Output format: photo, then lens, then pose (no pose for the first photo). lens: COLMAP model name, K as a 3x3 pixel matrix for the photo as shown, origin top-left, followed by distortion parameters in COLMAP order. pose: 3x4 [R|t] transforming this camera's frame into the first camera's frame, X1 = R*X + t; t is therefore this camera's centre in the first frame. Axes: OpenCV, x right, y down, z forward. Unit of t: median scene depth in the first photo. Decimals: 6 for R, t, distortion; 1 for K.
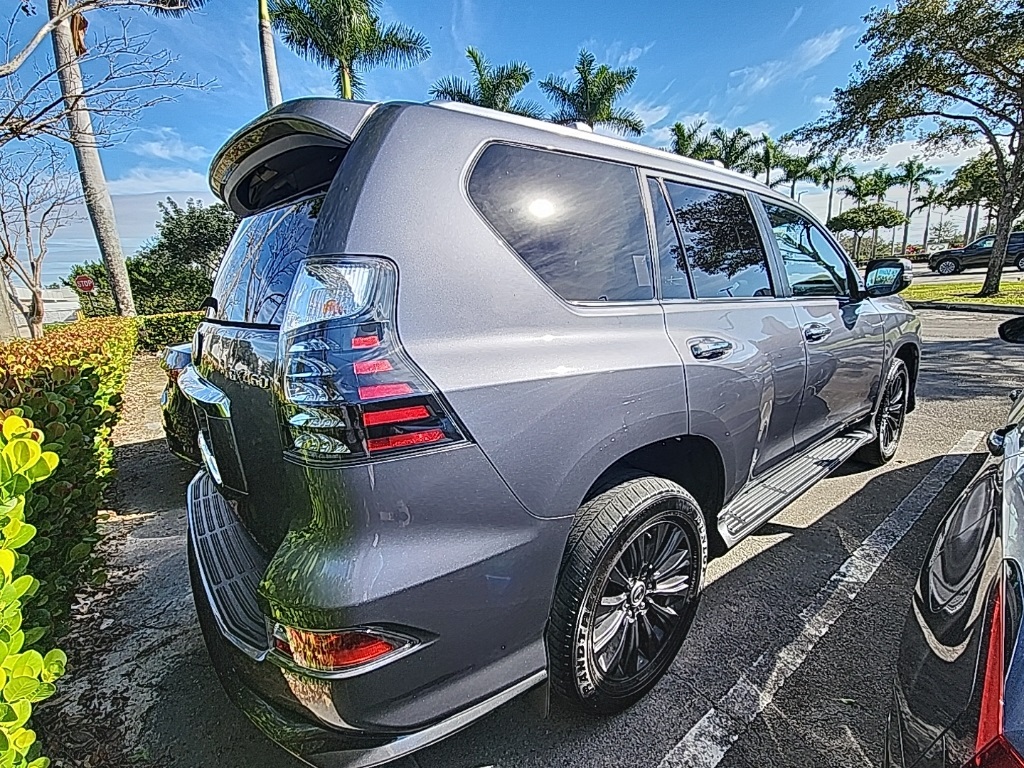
lens RADIAL K [[433.2, 0, 512.0], [0, 433.2, 384.0], [0, 0, 1]] dist [0.034560, -0.020551]
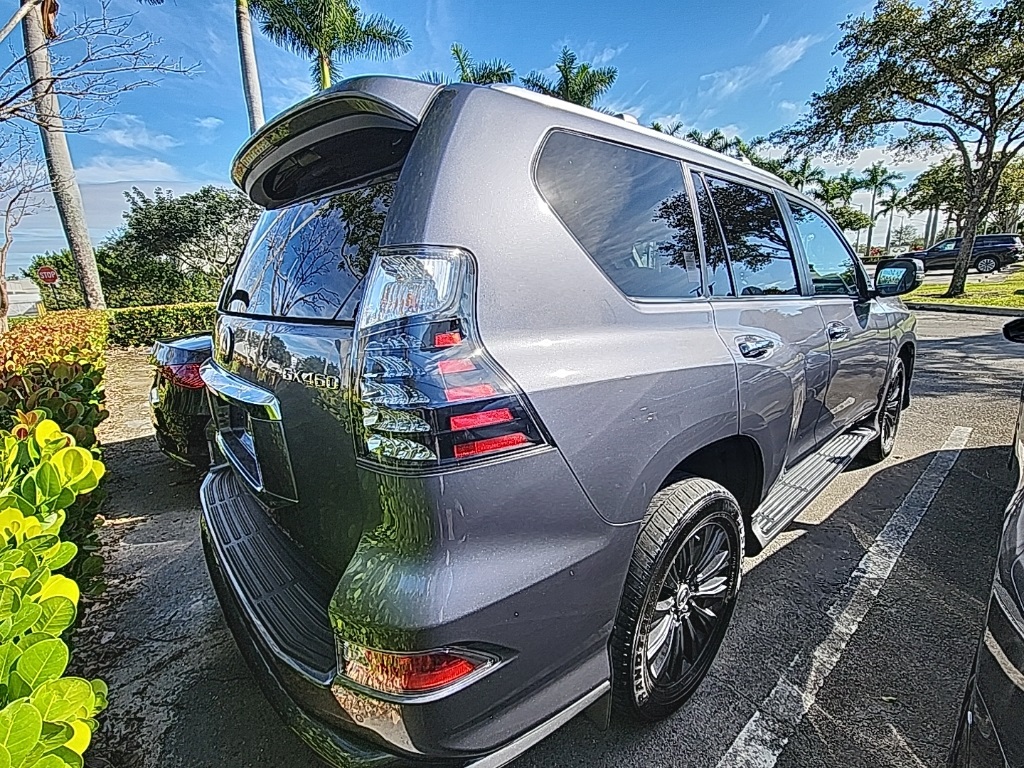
lens RADIAL K [[430.1, 0, 506.1], [0, 430.1, 381.1], [0, 0, 1]] dist [0.037421, -0.021585]
pose [[0.999089, 0.001140, 0.042653, -0.085949], [-0.001260, 0.999995, 0.002788, -0.003621], [-0.042650, -0.002840, 0.999086, 0.024820]]
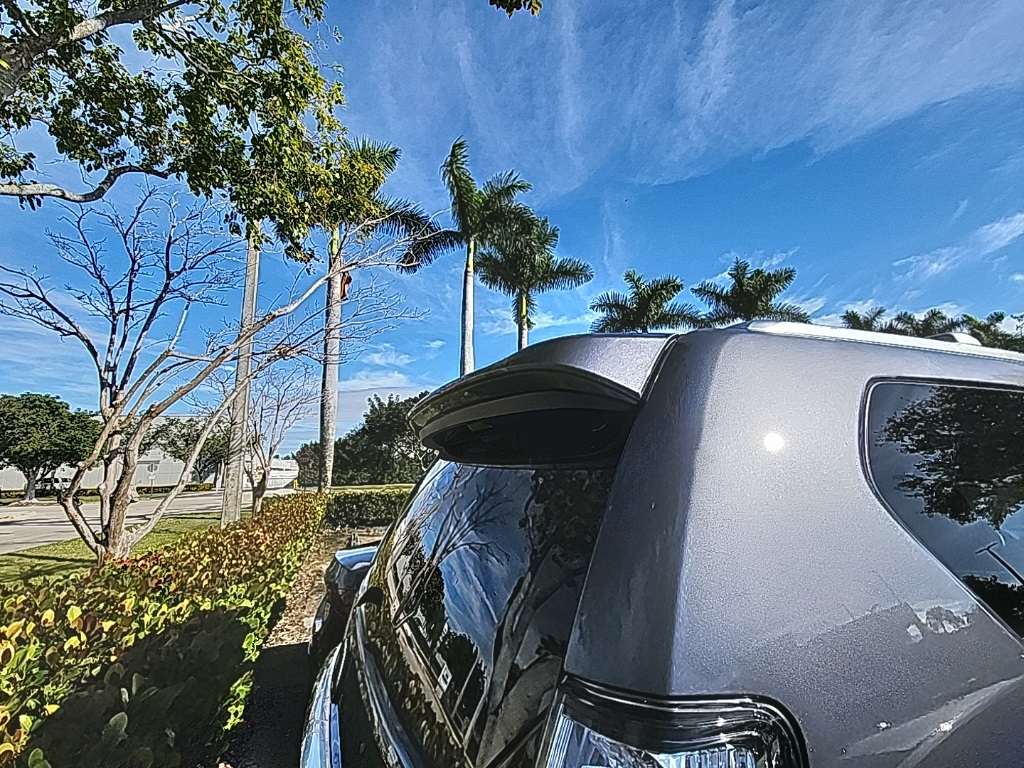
lens RADIAL K [[435.2, 0, 517.7], [0, 435.2, 409.7], [0, 0, 1]] dist [0.012517, -0.005565]
pose [[0.951427, -0.006404, -0.307809, -0.133807], [-0.099775, 0.939413, -0.327947, -0.119674], [0.291260, 0.342729, 0.893143, 0.167298]]
